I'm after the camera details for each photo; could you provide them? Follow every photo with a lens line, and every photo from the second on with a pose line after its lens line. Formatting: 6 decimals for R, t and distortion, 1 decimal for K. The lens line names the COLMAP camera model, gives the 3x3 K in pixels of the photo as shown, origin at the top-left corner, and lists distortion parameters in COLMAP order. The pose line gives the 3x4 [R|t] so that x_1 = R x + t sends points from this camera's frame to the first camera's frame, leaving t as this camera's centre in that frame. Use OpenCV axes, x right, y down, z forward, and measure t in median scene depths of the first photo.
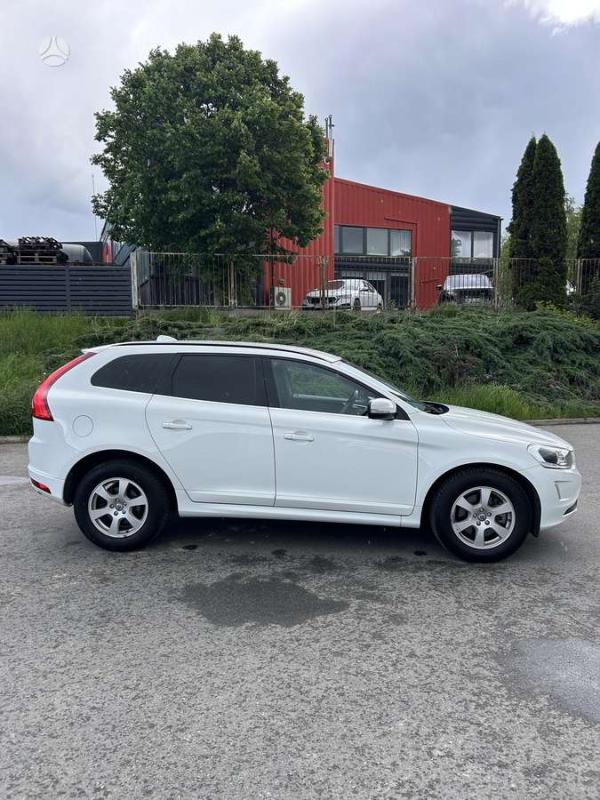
lens RADIAL K [[613.9, 0, 300.0], [0, 613.9, 400.0], [0, 0, 1]] dist [0.000319, -0.000058]
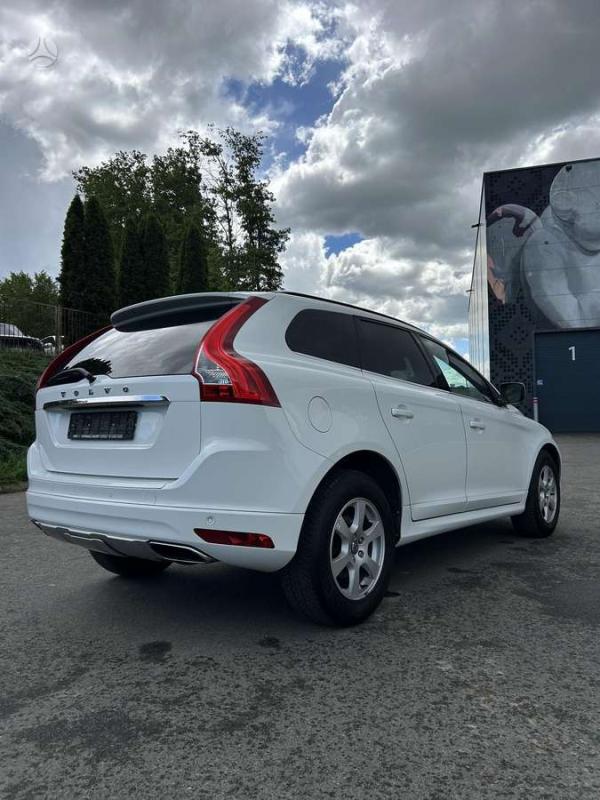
lens RADIAL K [[613.9, 0, 300.0], [0, 613.9, 400.0], [0, 0, 1]] dist [0.000319, -0.000058]
pose [[0.581251, 0.019200, 0.813498, -0.834778], [0.088202, 0.992345, -0.086443, 0.078180], [-0.808930, 0.121998, 0.575108, 0.689606]]
